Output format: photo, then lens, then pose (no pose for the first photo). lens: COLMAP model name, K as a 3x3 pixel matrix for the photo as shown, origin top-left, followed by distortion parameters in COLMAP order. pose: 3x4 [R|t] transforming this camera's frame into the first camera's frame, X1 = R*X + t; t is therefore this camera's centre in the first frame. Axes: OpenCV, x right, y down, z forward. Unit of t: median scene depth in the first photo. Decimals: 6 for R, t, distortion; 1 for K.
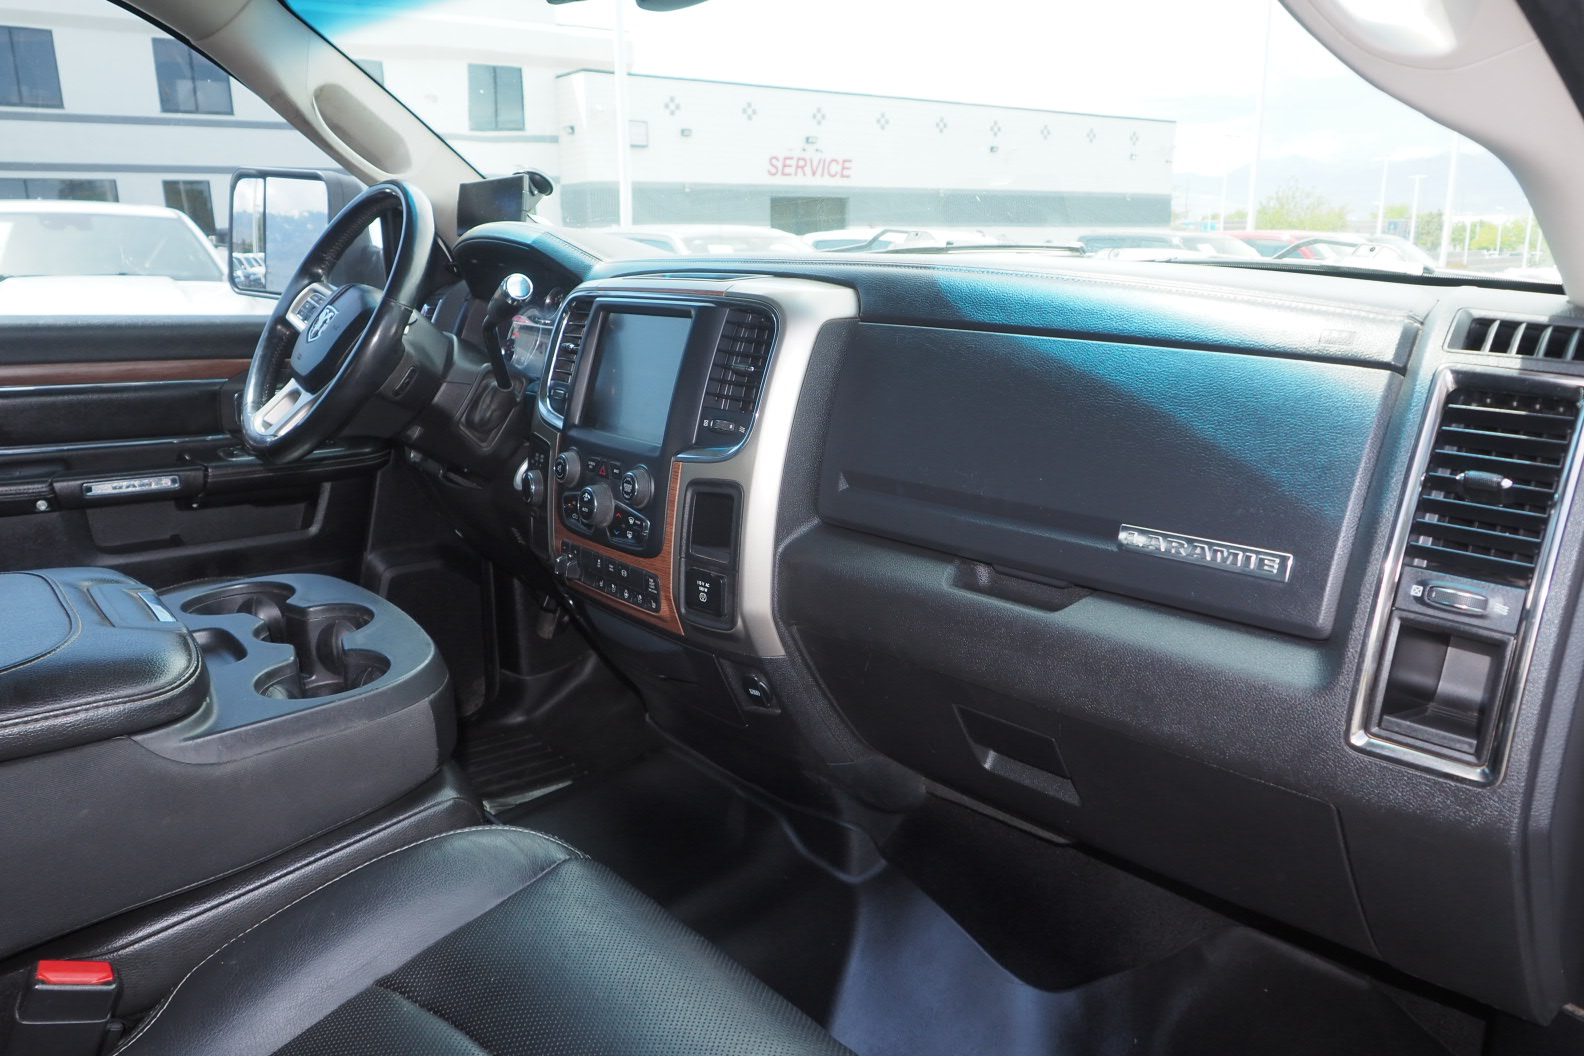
lens RADIAL K [[1141.1, 0, 788.1], [0, 1141.1, 525.0], [0, 0, 1]] dist [-0.022468, 0.006229]
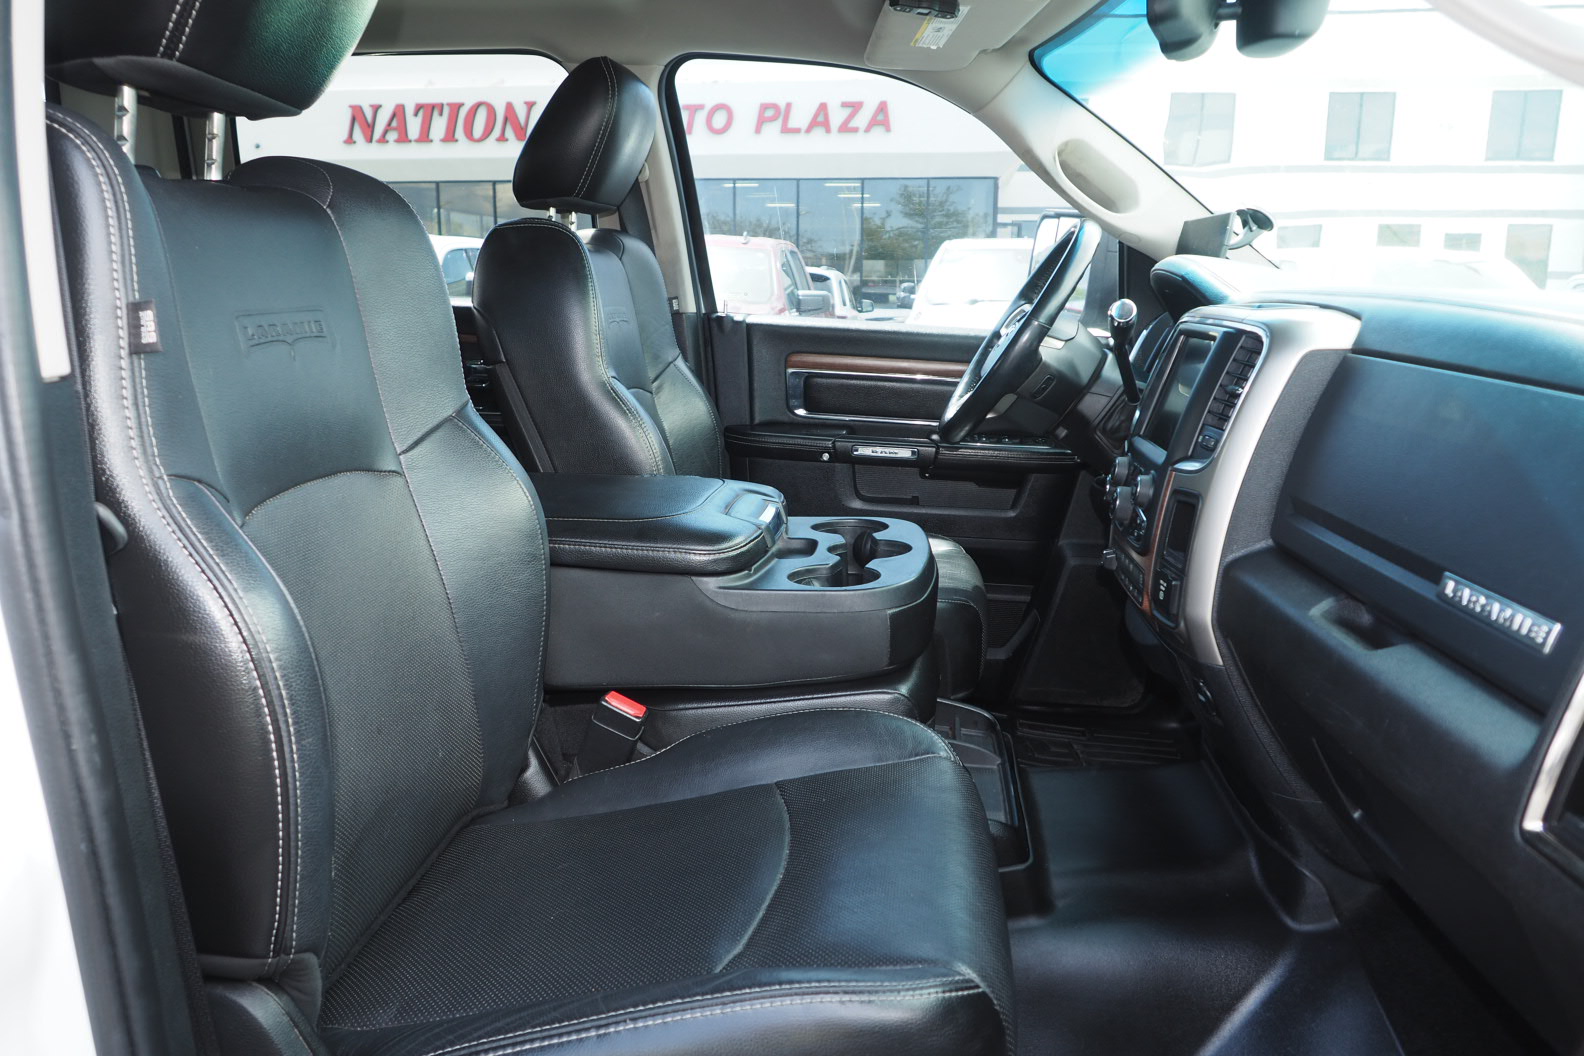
lens RADIAL K [[1141.1, 0, 788.1], [0, 1141.1, 525.0], [0, 0, 1]] dist [-0.022468, 0.006229]
pose [[0.682180, 0.161735, -0.713072, 0.326909], [-0.185474, 0.981609, 0.045205, 0.010638], [0.707269, 0.101418, 0.699632, -0.010058]]
